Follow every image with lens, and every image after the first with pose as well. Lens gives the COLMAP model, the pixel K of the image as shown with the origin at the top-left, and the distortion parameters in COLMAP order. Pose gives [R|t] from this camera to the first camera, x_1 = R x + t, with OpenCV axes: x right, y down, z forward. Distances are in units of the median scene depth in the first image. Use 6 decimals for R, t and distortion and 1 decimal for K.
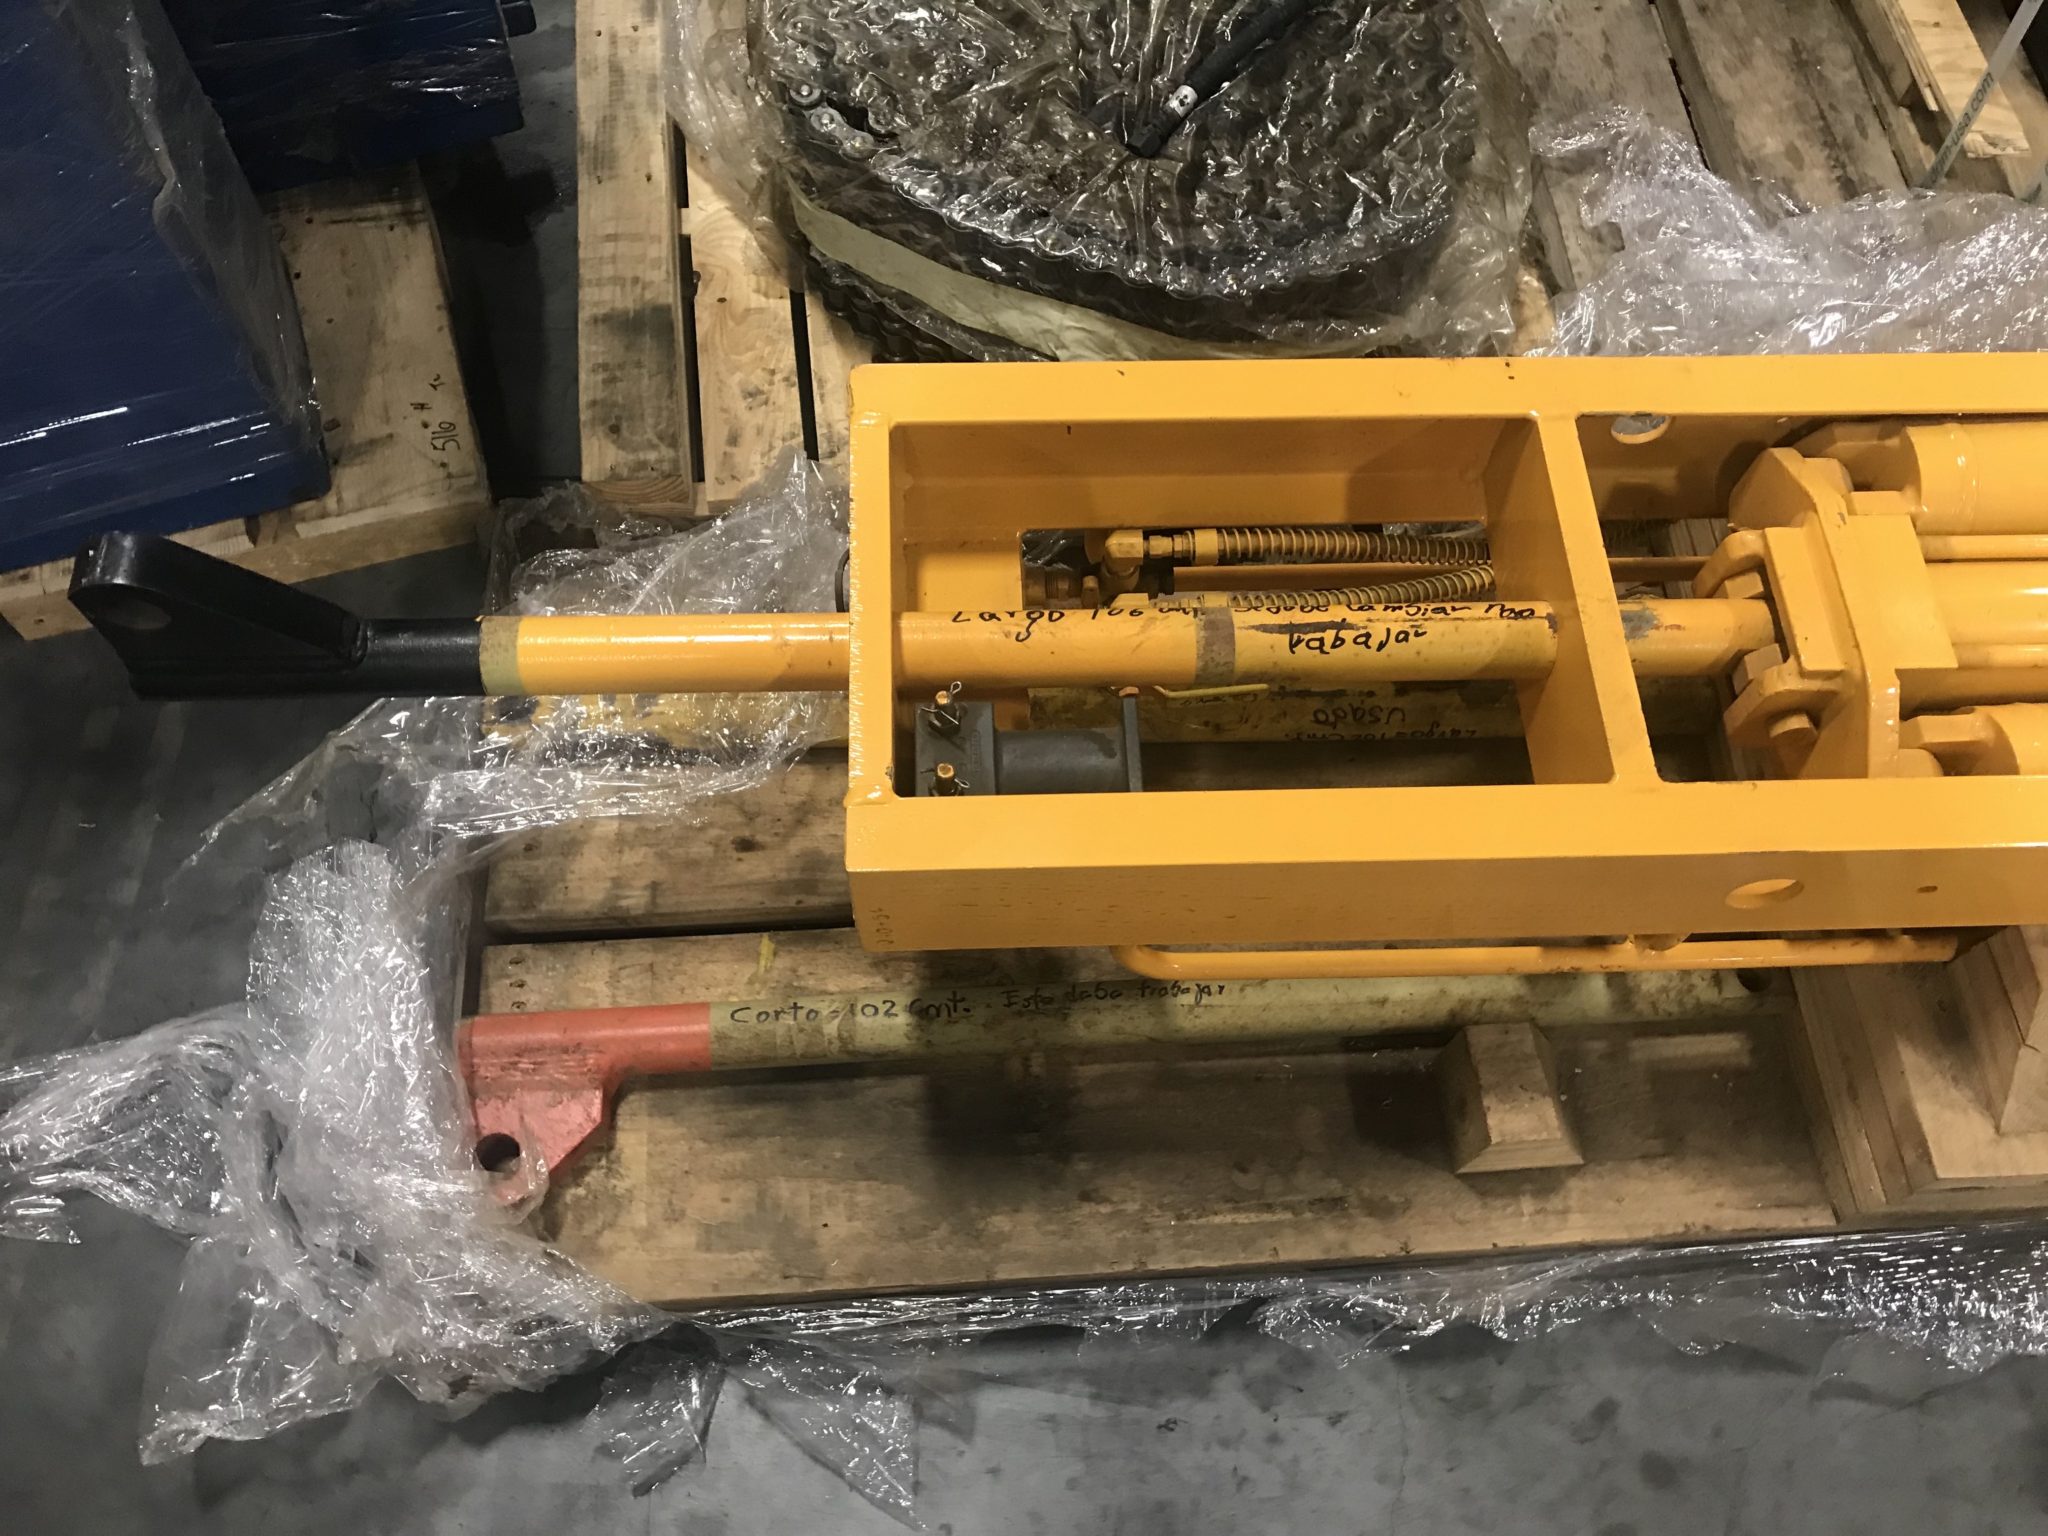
lens RADIAL K [[1622.0, 0, 1024.0], [0, 1622.0, 768.0], [0, 0, 1]] dist [-0.004972, -0.008257]
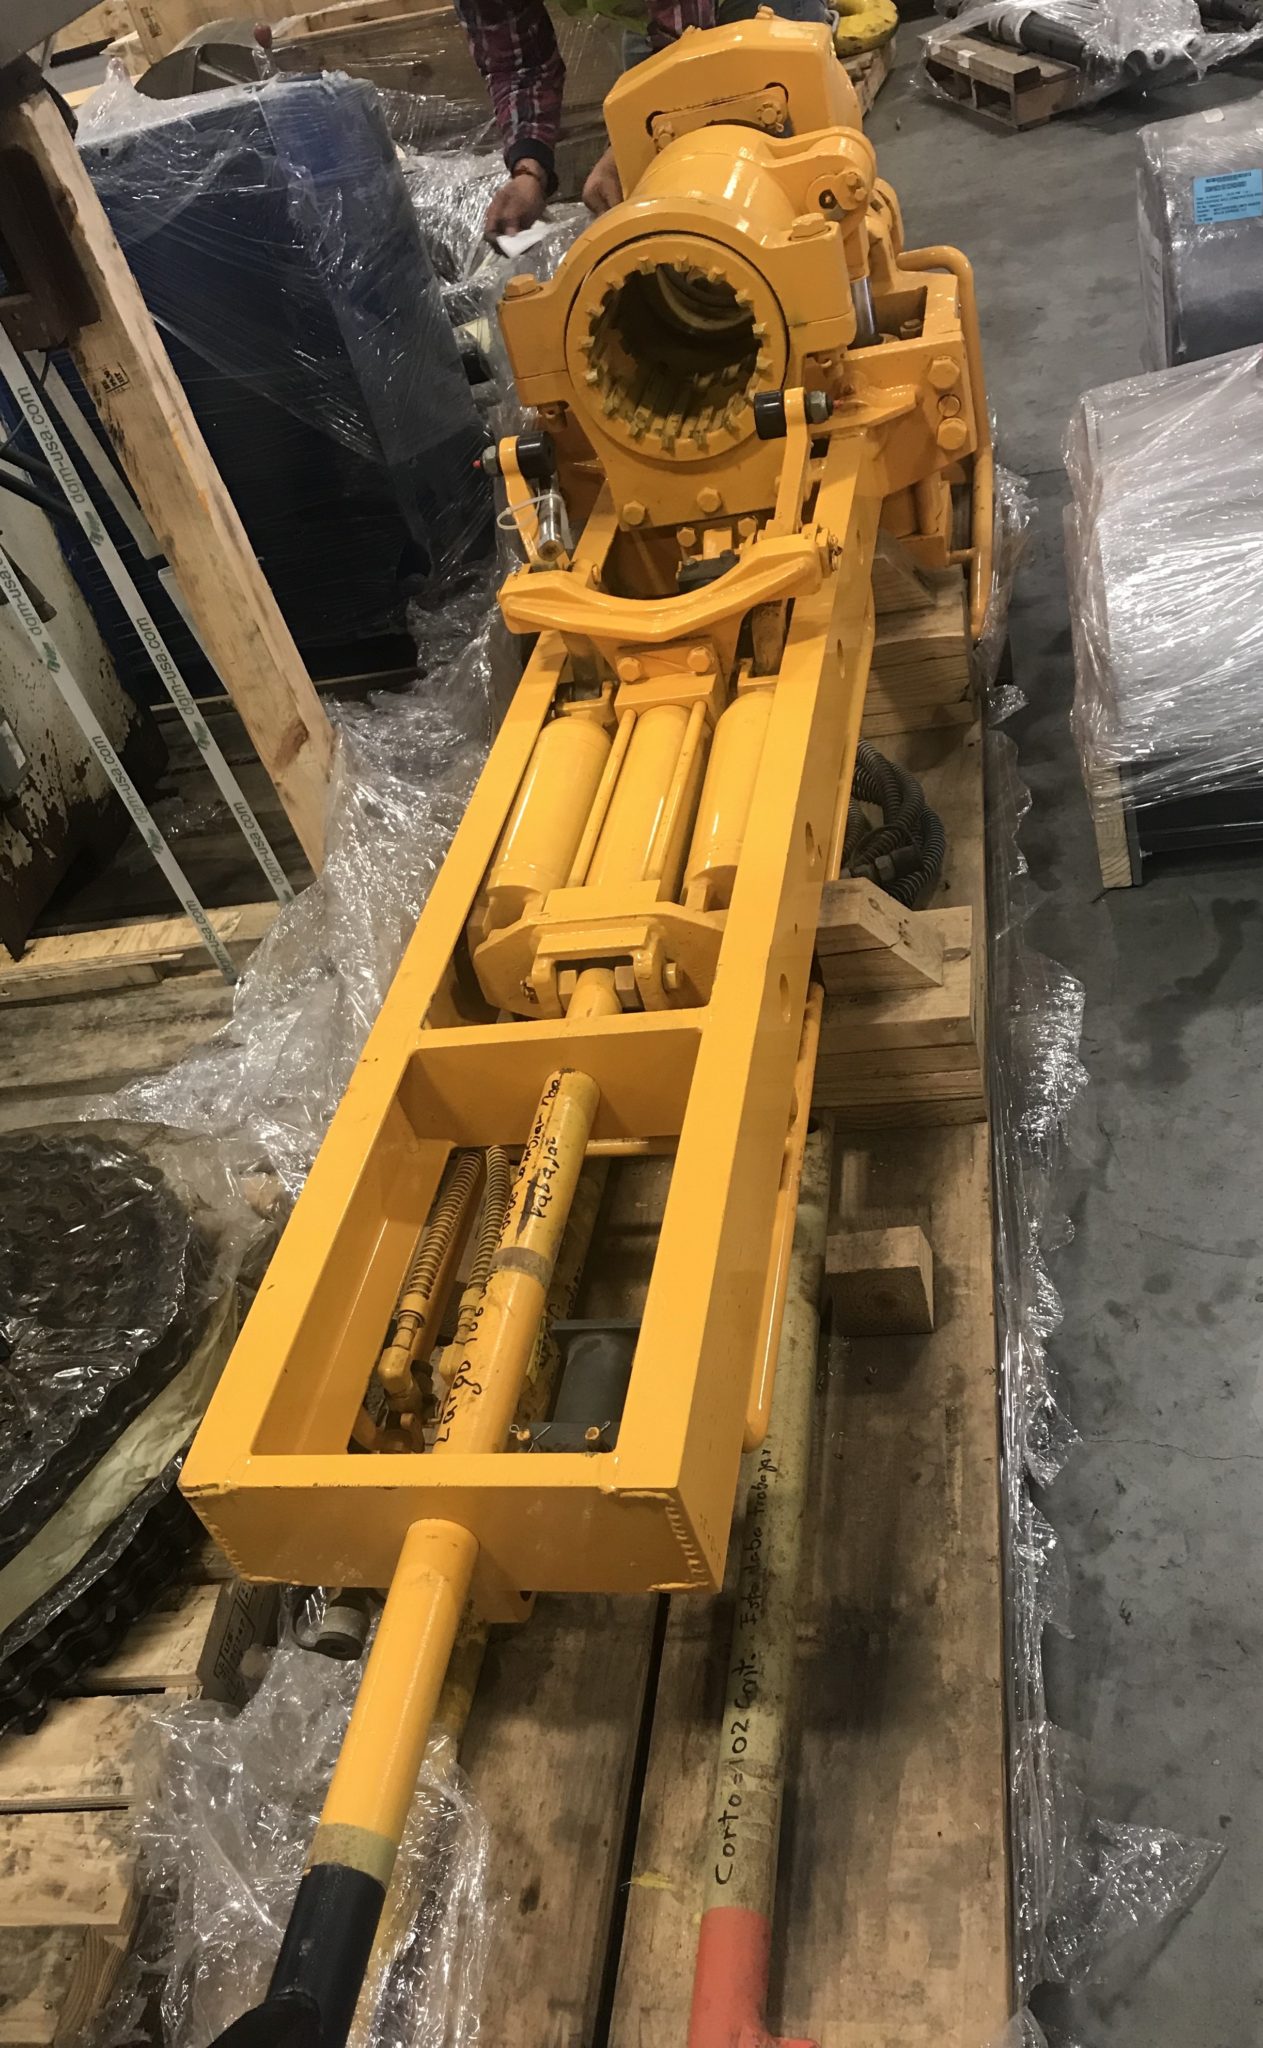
lens RADIAL K [[1669.8, 0, 631.5], [0, 1669.8, 1024.0], [0, 0, 1]] dist [-0.049926, -0.001246]
pose [[0.197718, -0.675503, 0.710354, -0.540202], [0.959828, 0.280588, -0.000334, -0.041114], [-0.199092, 0.681884, 0.703844, -0.021241]]
